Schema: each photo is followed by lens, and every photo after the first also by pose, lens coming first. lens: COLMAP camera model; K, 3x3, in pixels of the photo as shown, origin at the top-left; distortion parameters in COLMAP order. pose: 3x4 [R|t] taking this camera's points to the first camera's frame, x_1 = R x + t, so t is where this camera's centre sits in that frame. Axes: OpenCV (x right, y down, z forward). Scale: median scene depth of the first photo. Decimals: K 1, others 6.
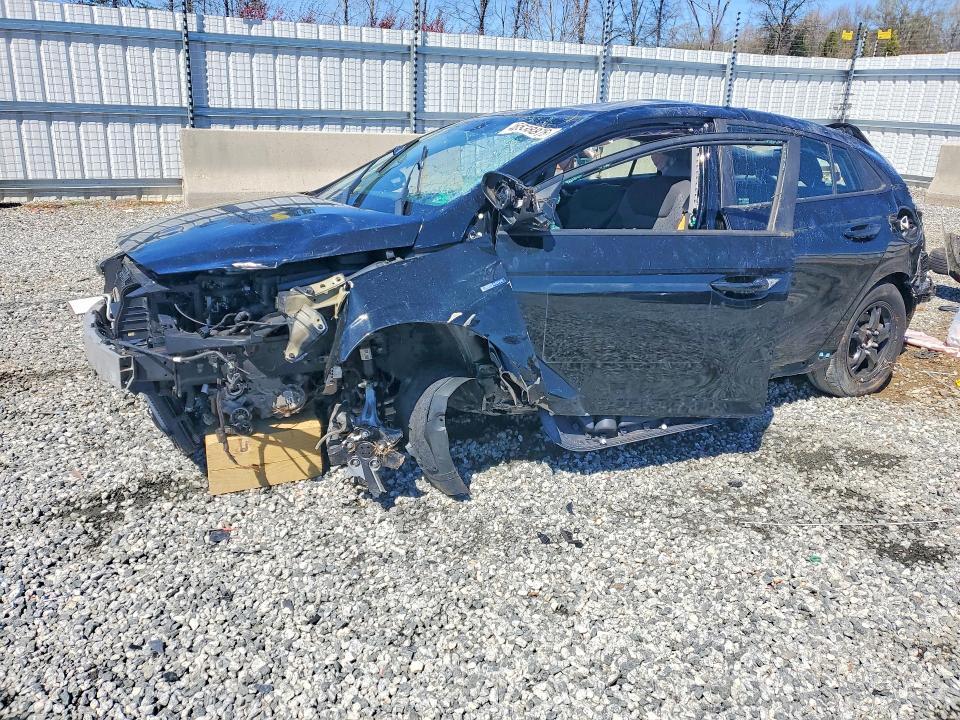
lens RADIAL K [[780.3, 0, 480.0], [0, 780.3, 360.0], [0, 0, 1]] dist [0.001927, 0.002261]
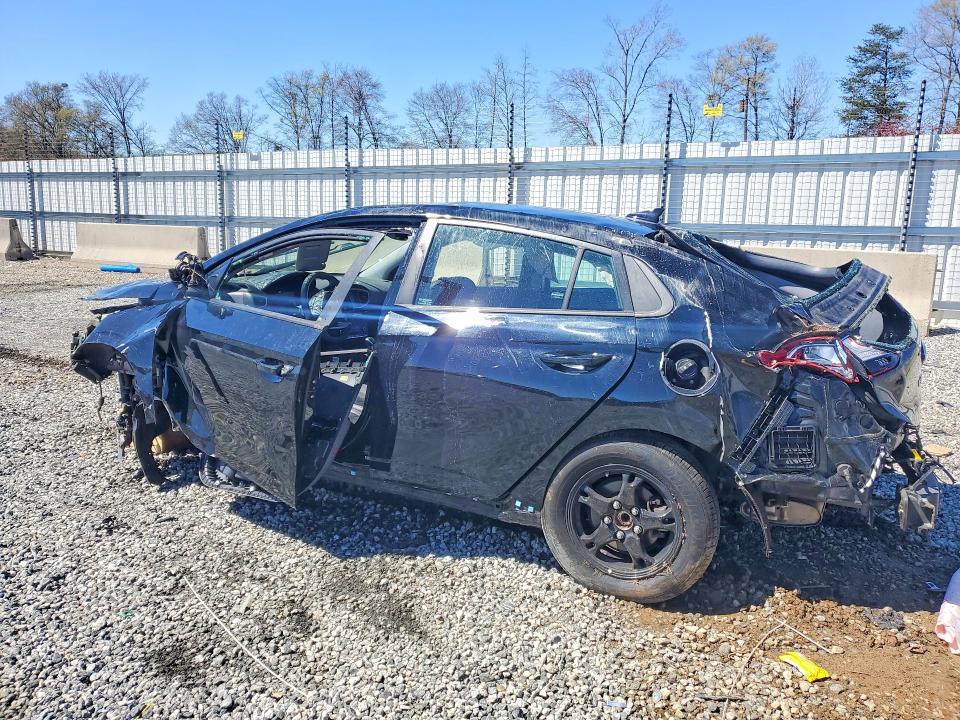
lens RADIAL K [[780.3, 0, 480.0], [0, 780.3, 360.0], [0, 0, 1]] dist [0.001927, 0.002261]
pose [[0.548992, 0.135670, -0.824743, 0.441599], [-0.256496, 0.966474, -0.011753, -0.054307], [0.795498, 0.217996, 0.565385, 0.203223]]
